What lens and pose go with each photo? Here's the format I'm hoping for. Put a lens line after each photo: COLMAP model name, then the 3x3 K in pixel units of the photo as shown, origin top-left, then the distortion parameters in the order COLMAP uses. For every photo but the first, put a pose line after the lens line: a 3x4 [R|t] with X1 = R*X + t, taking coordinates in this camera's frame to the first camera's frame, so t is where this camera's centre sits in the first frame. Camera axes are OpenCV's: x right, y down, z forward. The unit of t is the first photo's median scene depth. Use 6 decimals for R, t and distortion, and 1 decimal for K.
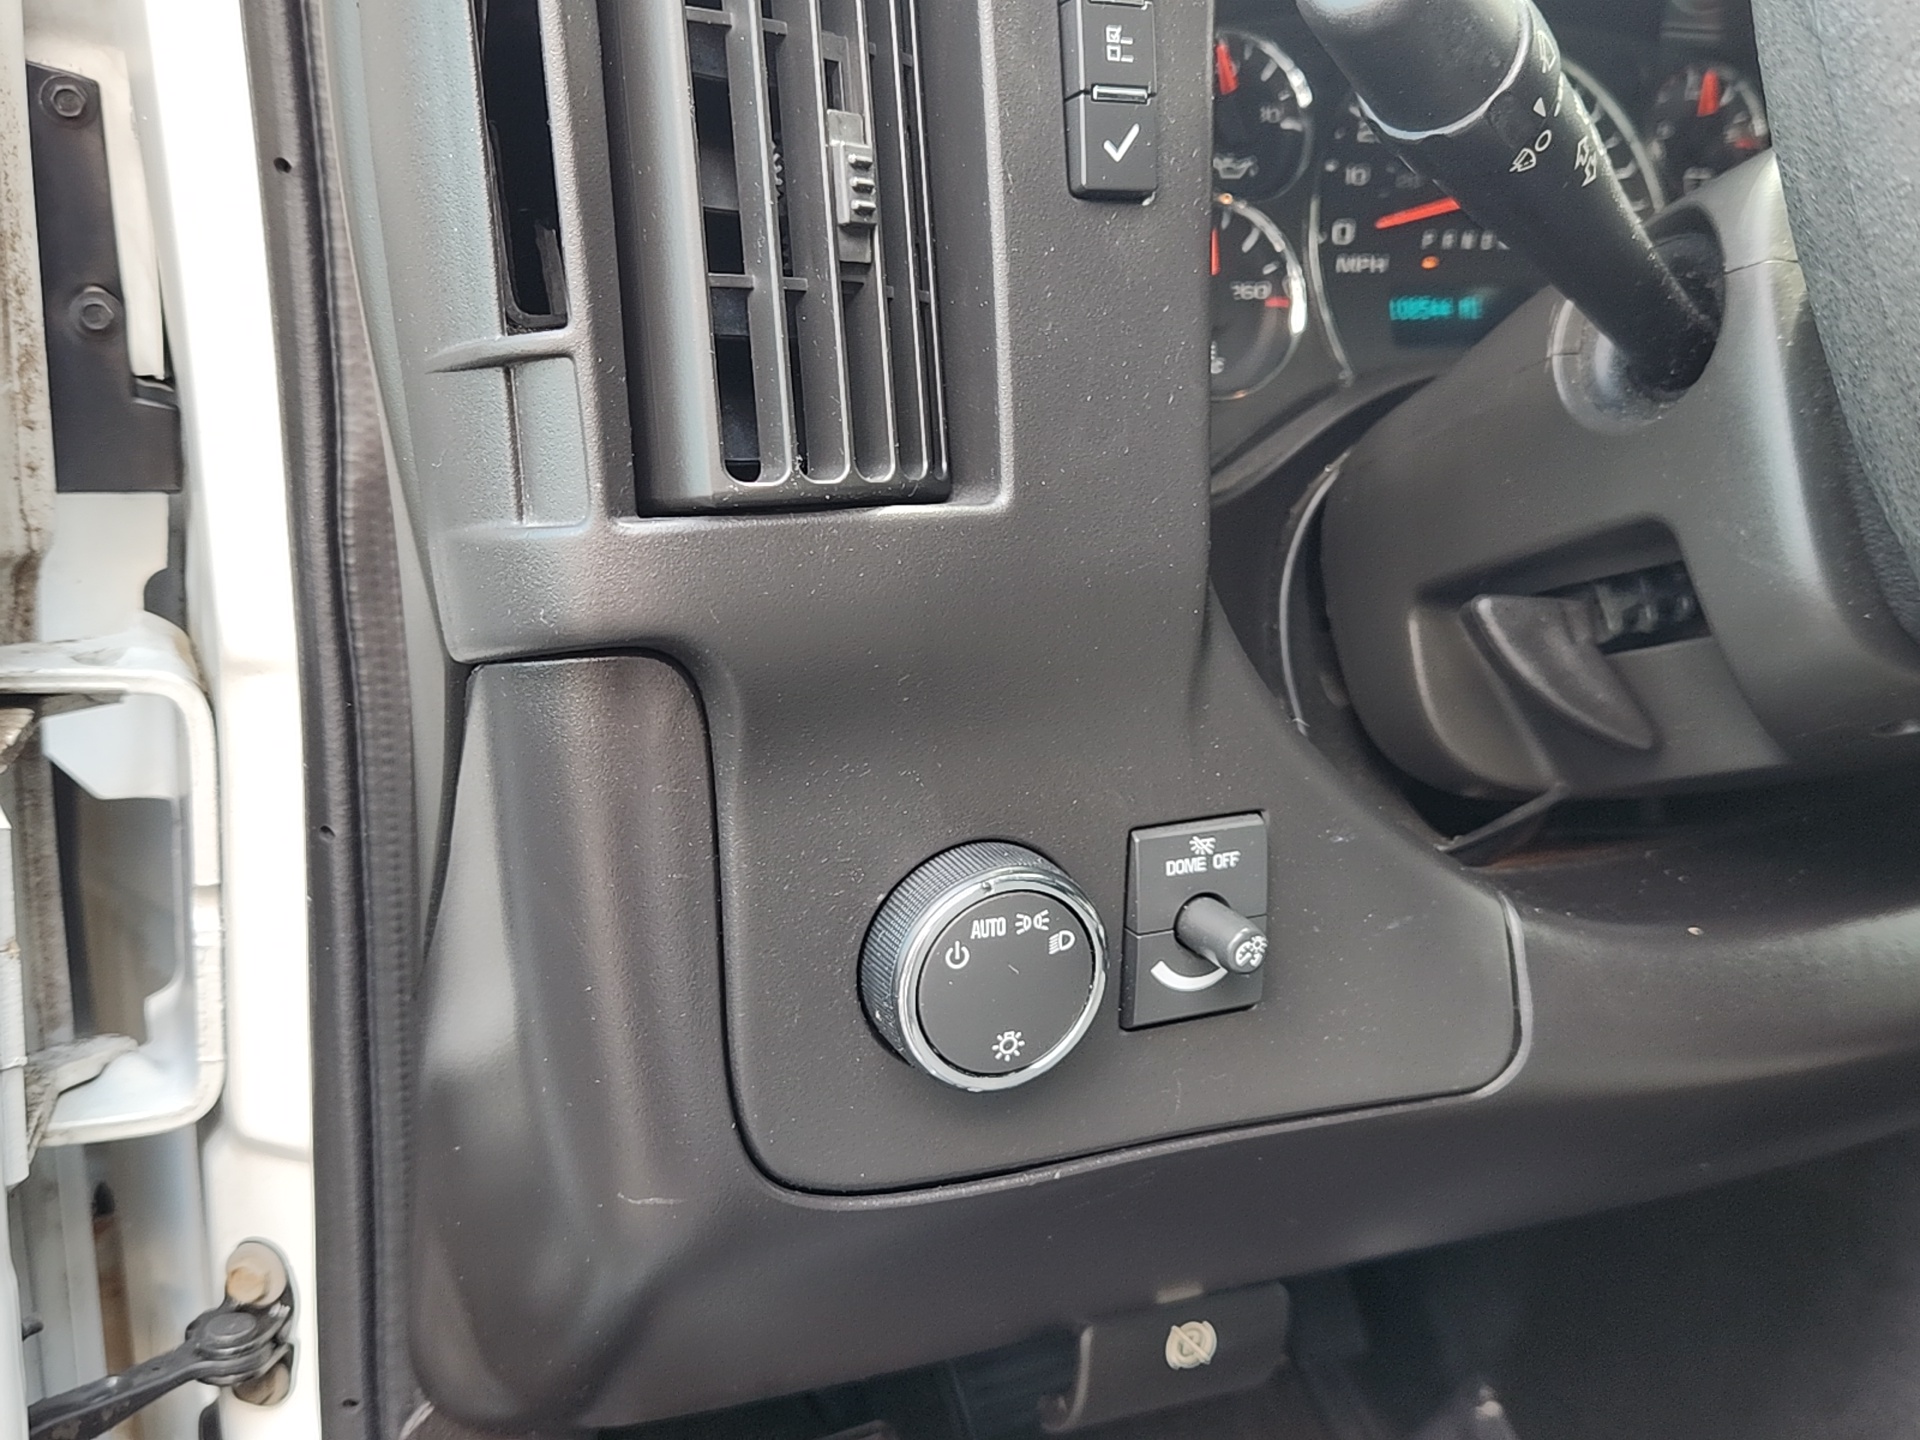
lens RADIAL K [[1781.3, 0, 995.2], [0, 1781.3, 721.0], [0, 0, 1]] dist [0.117666, -0.179151]
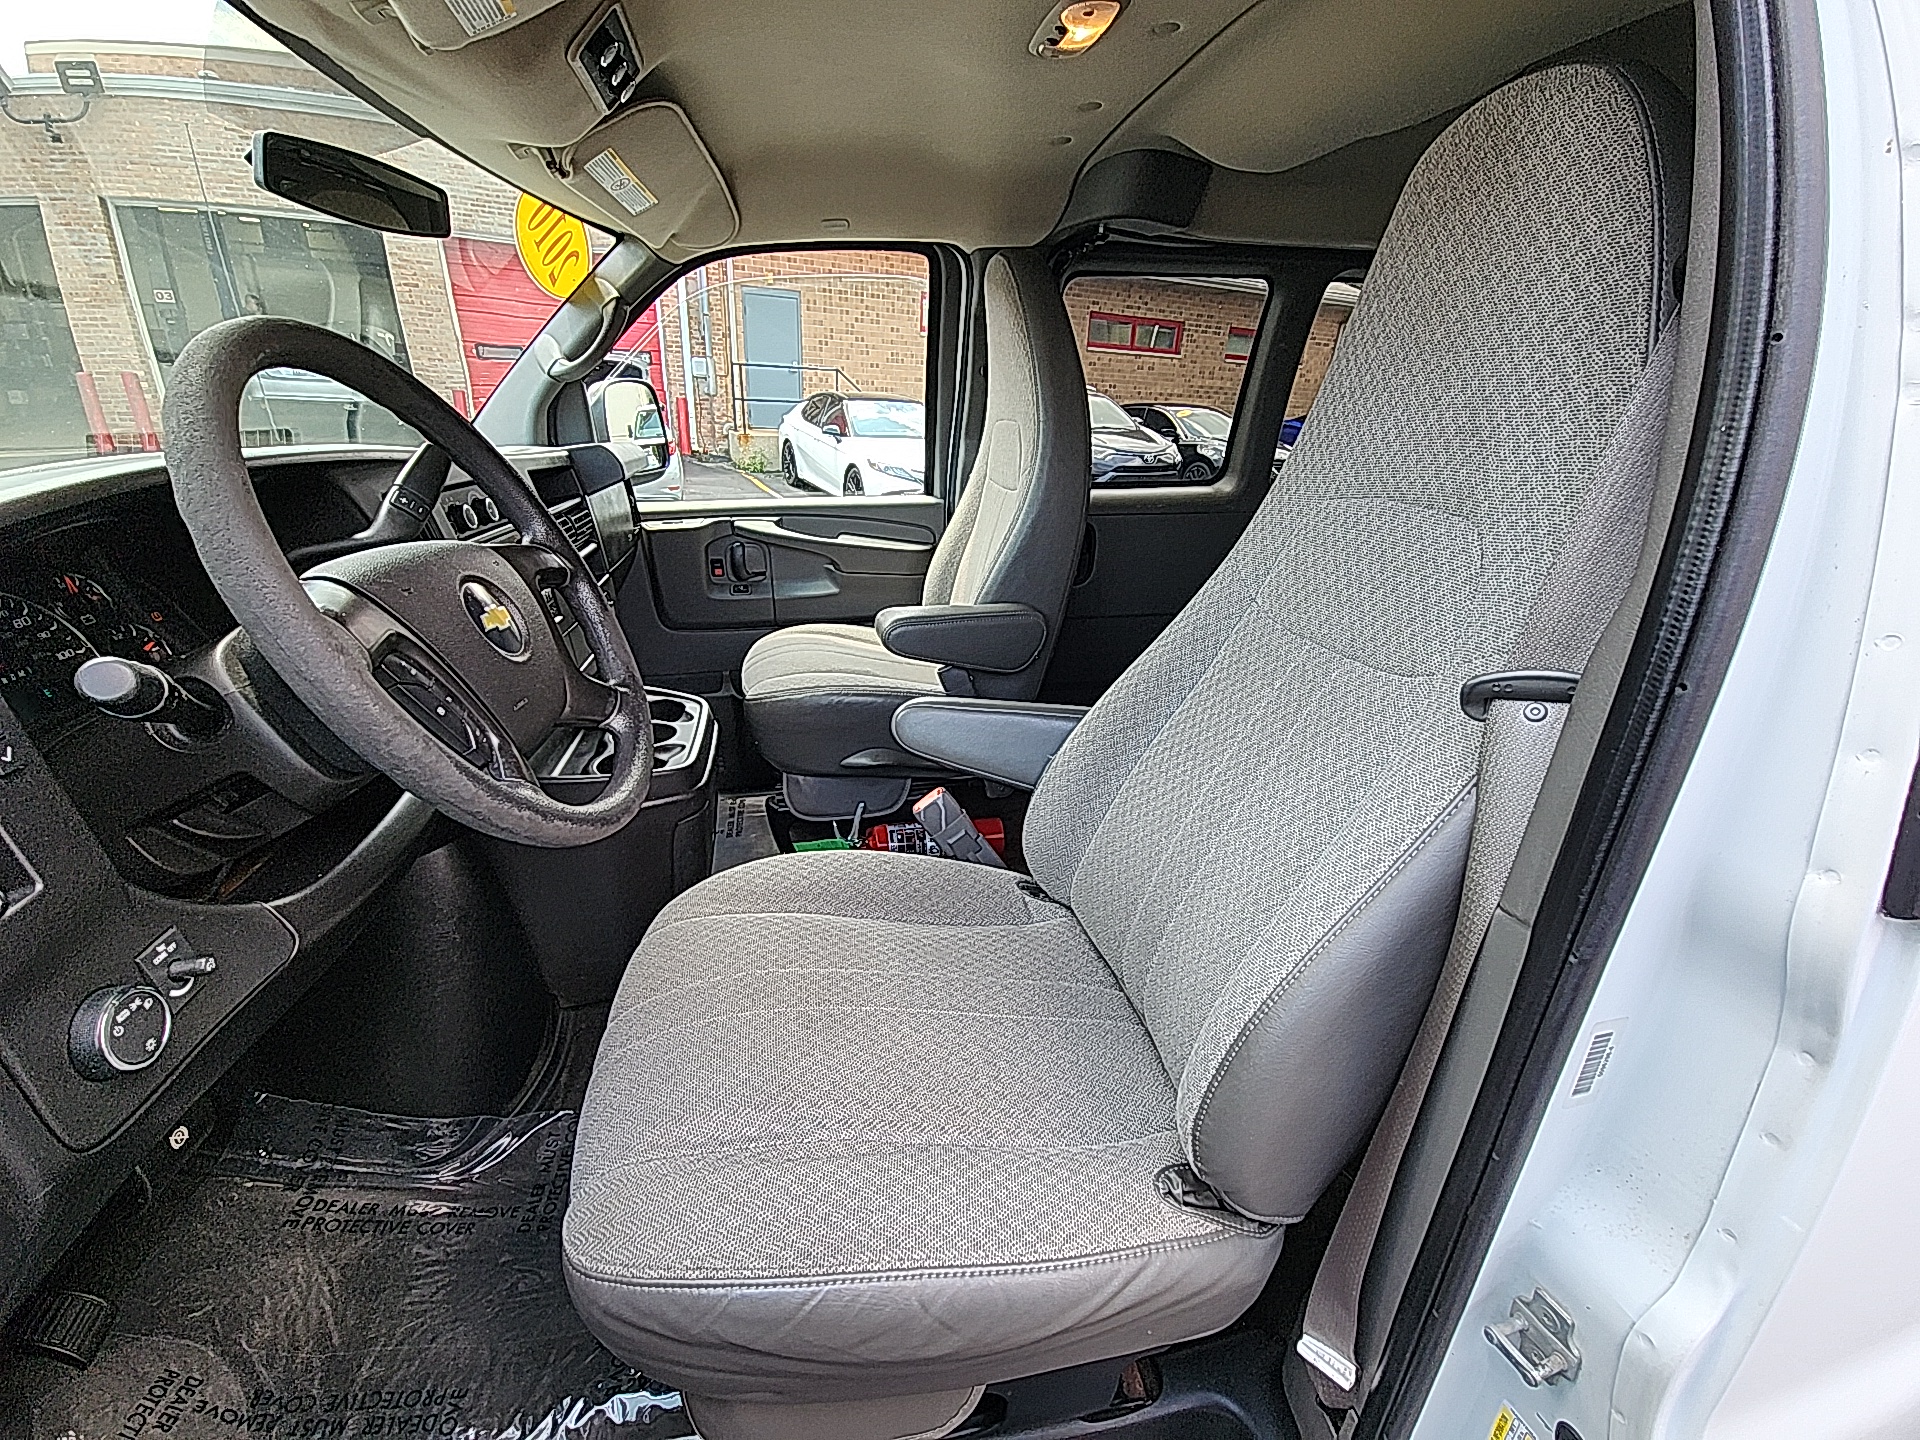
lens RADIAL K [[778.5, 0, 958.7], [0, 778.5, 735.1], [0, 0, 1]] dist [0.014079, -0.012959]
pose [[0.231547, -0.412911, 0.880847, -0.598035], [0.302498, 0.891127, 0.338213, -0.295962], [-0.924598, 0.188142, 0.331242, -0.715628]]
